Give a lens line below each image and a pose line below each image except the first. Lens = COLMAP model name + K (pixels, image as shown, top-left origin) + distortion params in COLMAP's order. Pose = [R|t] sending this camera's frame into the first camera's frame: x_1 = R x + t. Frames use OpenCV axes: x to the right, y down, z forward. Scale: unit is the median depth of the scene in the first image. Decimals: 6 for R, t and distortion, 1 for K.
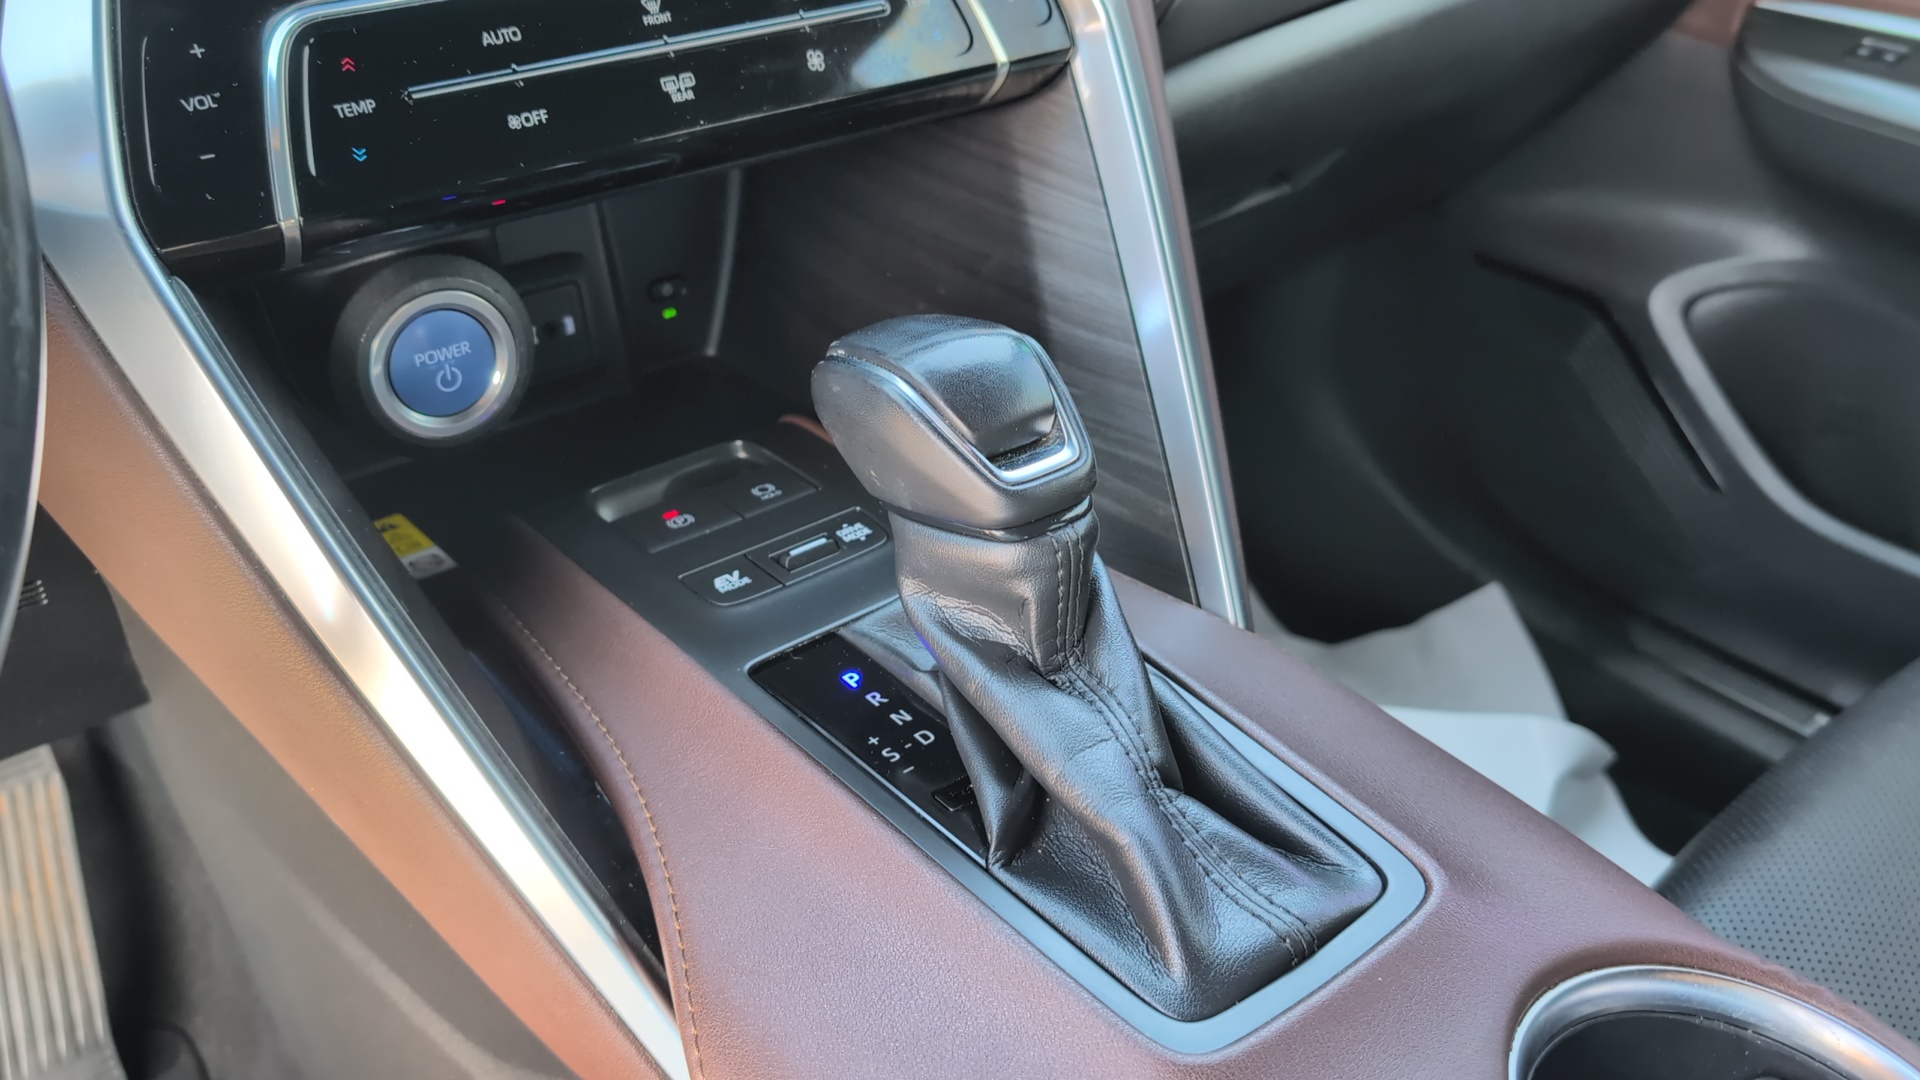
lens RADIAL K [[1650.3, 0, 924.4], [0, 1650.3, 534.3], [0, 0, 1]] dist [0.017615, -0.003328]
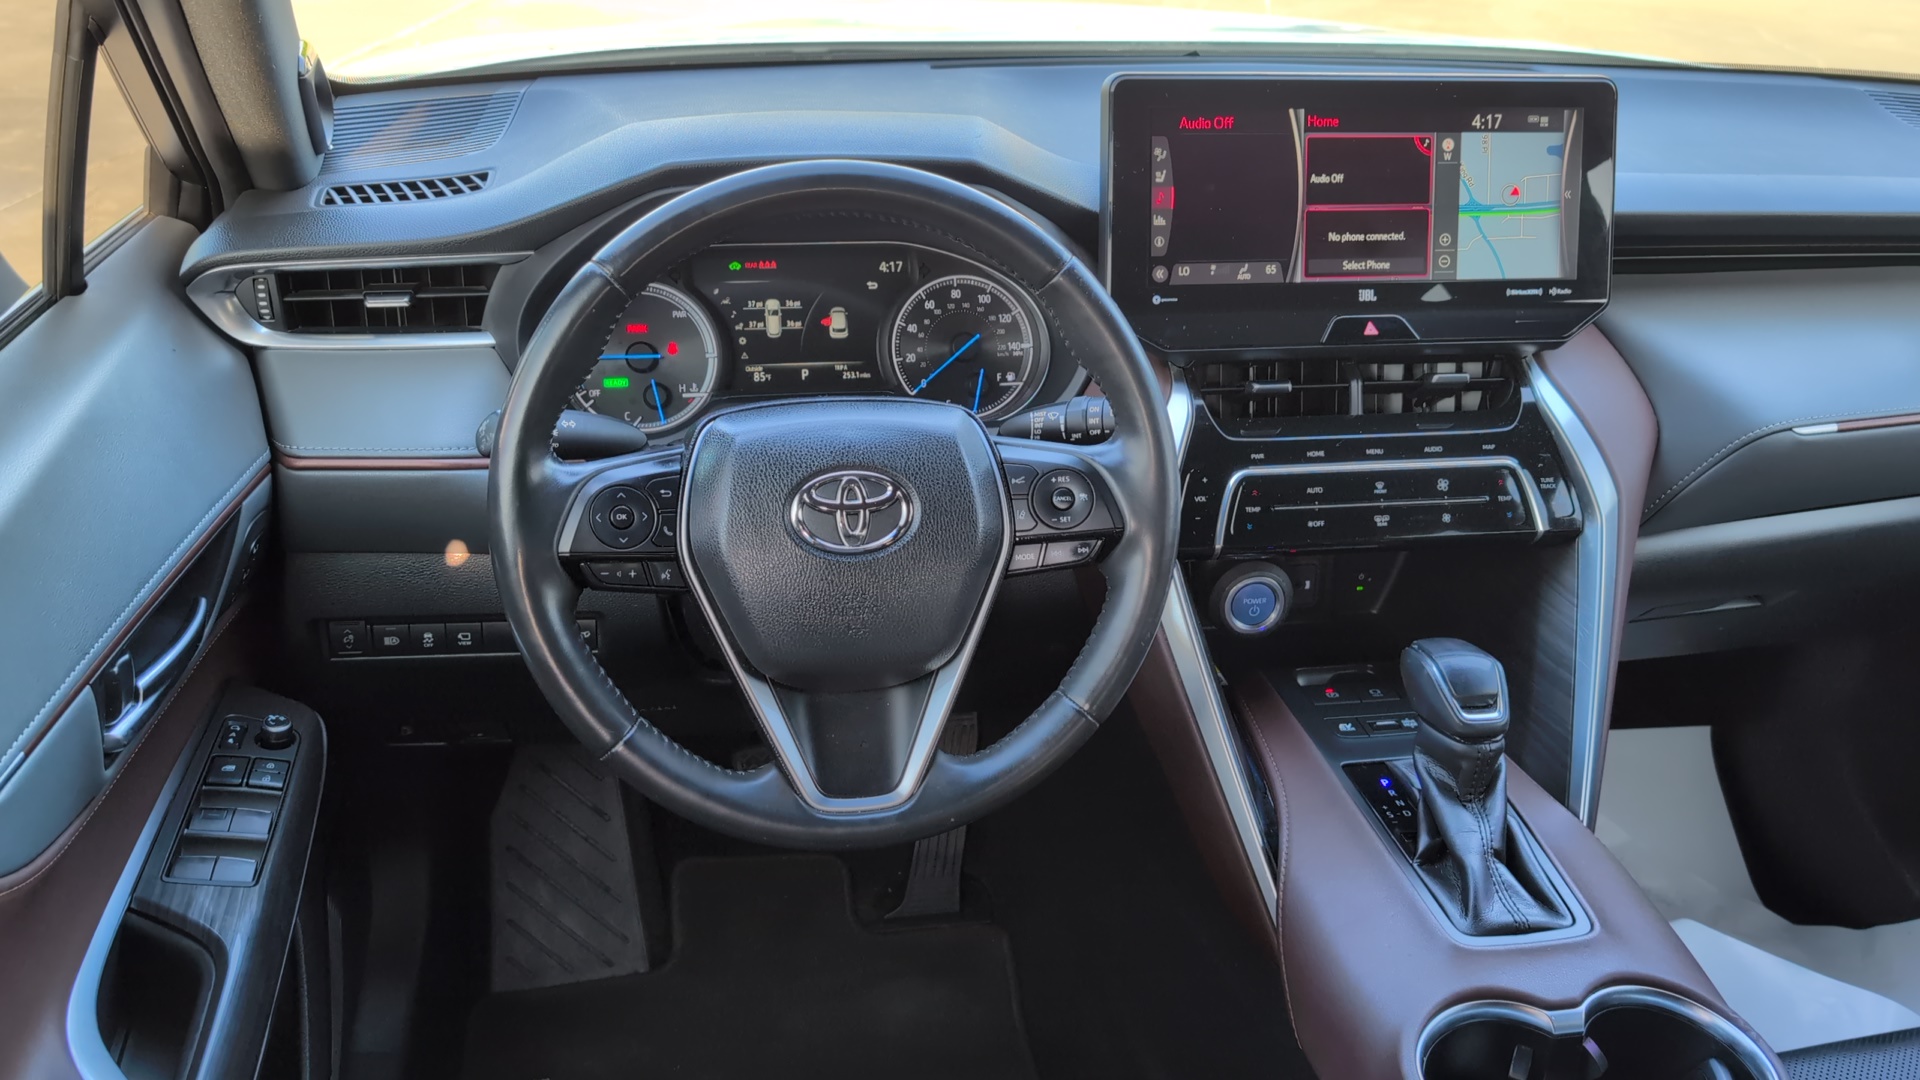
lens RADIAL K [[1393.2, 0, 955.9], [0, 1393.2, 570.1], [0, 0, 1]] dist [0.007627, -0.167201]
pose [[0.872259, 0.251318, -0.419529, 0.186099], [-0.281665, 0.959451, -0.010865, -0.007297], [0.399787, 0.127644, 0.907677, -1.117944]]
